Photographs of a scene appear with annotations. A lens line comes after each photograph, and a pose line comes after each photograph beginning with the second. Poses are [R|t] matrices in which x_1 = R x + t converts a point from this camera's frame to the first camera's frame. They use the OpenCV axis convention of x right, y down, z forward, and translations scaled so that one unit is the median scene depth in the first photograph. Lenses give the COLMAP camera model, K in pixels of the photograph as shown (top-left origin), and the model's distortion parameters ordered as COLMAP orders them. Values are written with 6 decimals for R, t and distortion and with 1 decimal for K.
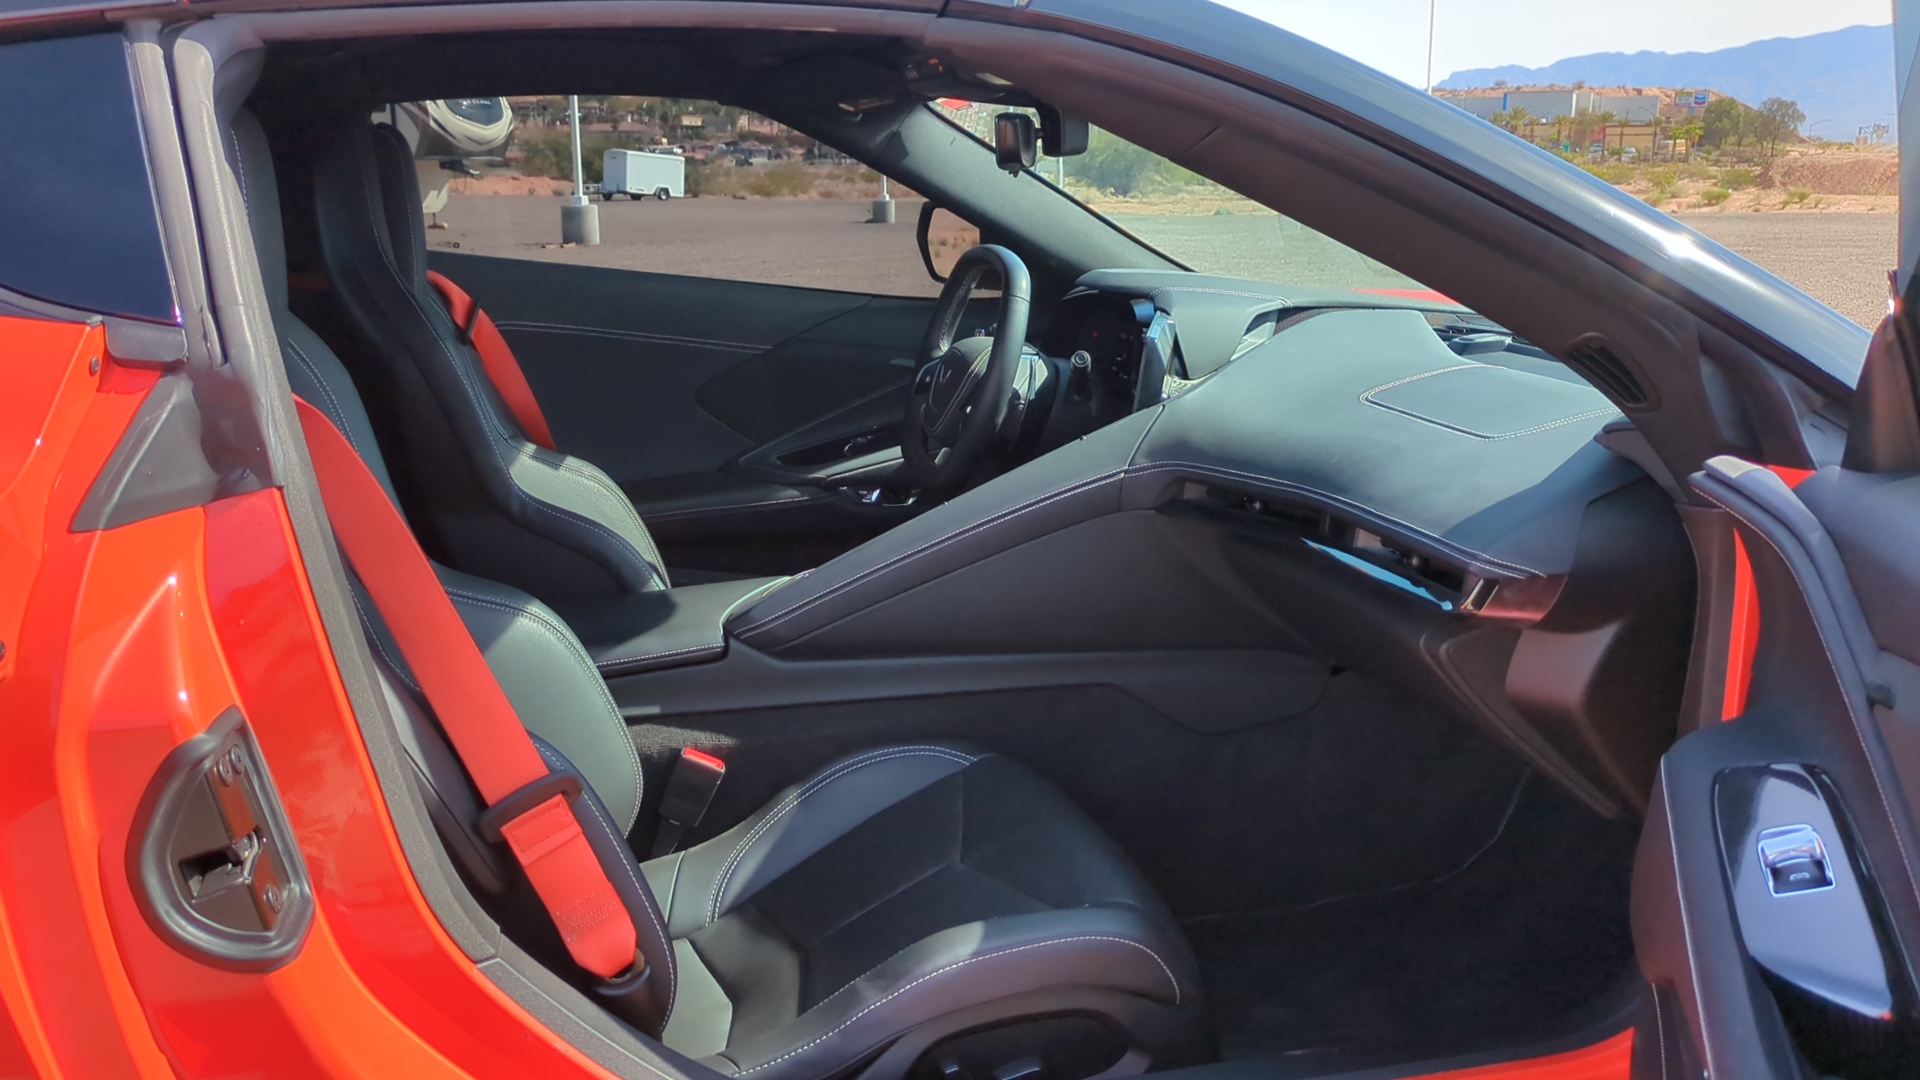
lens RADIAL K [[1640.4, 0, 973.6], [0, 1640.4, 550.9], [0, 0, 1]] dist [0.071595, -0.096647]
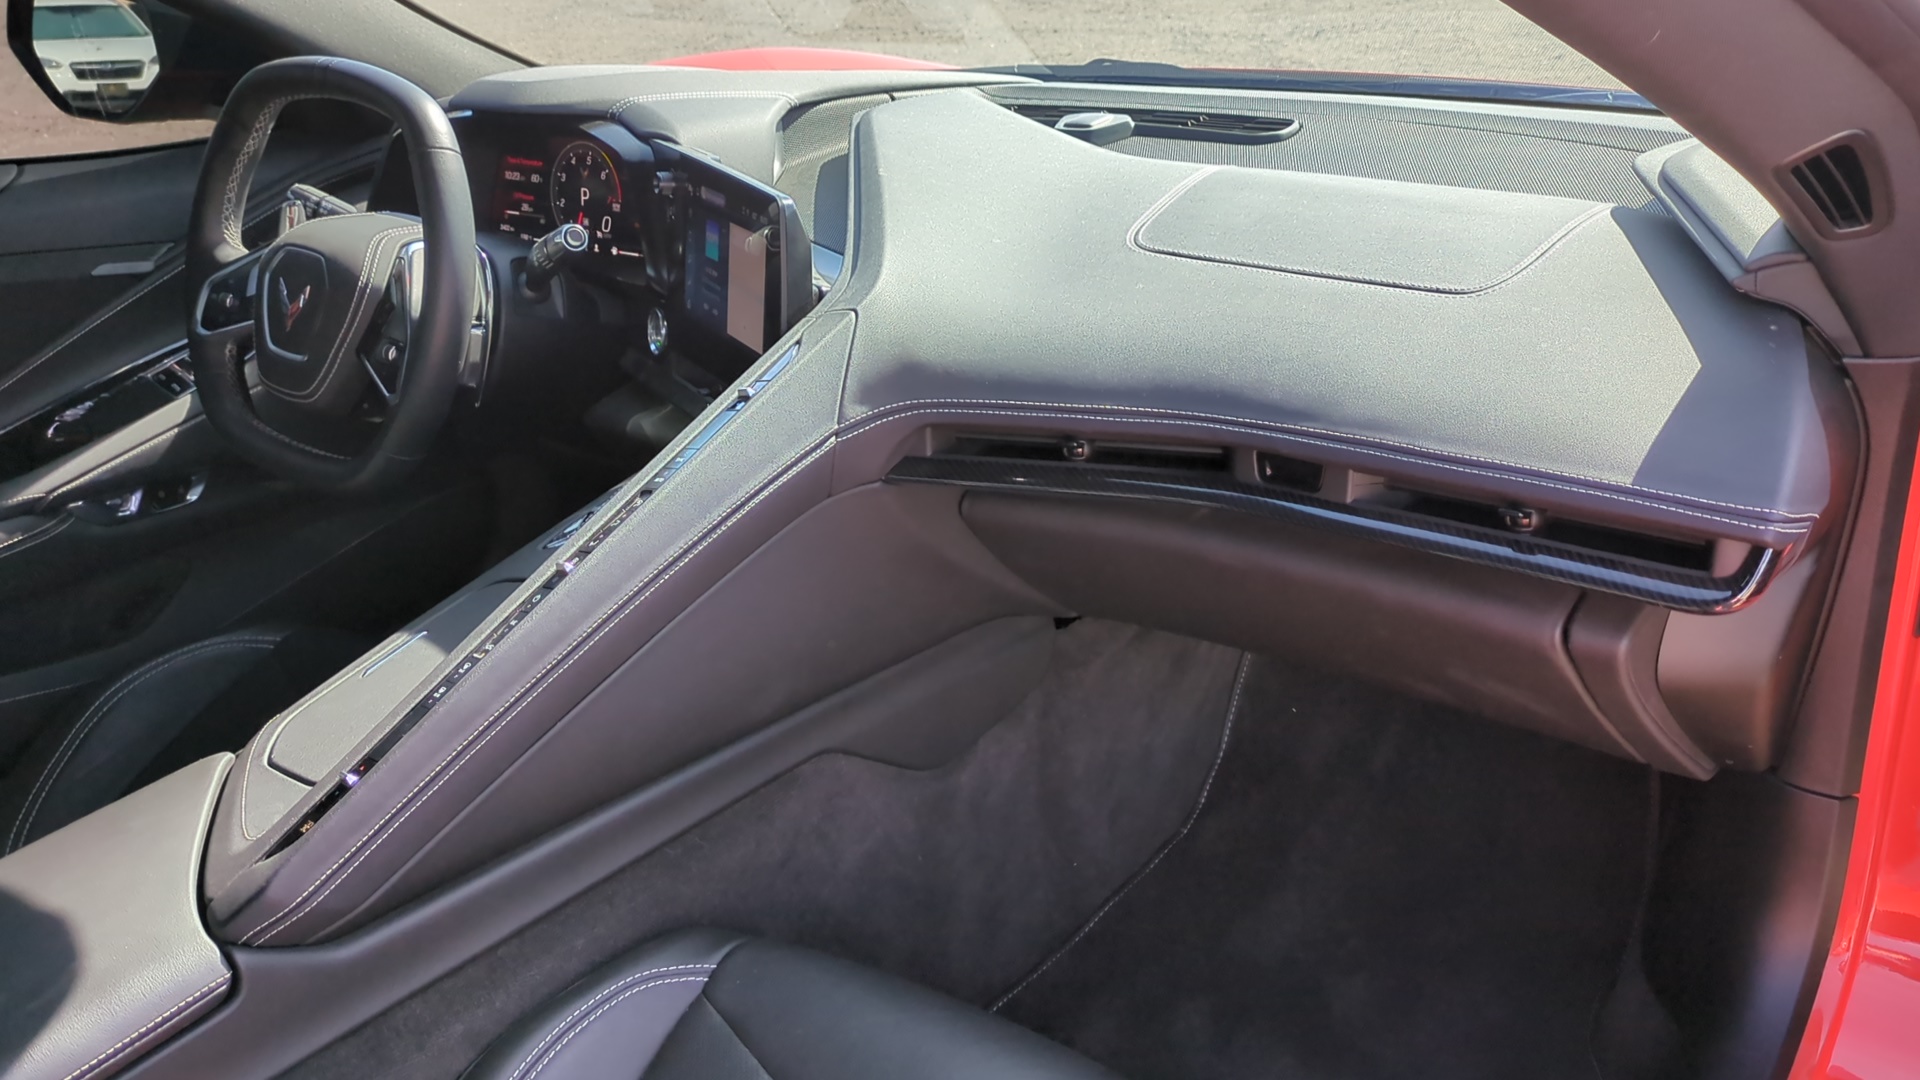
lens RADIAL K [[1640.4, 0, 973.6], [0, 1640.4, 550.9], [0, 0, 1]] dist [0.071595, -0.096647]
pose [[0.805387, -0.269538, 0.527921, -0.196460], [0.183963, 0.960314, 0.209652, -0.123468], [-0.563480, -0.071733, 0.823010, 0.469678]]
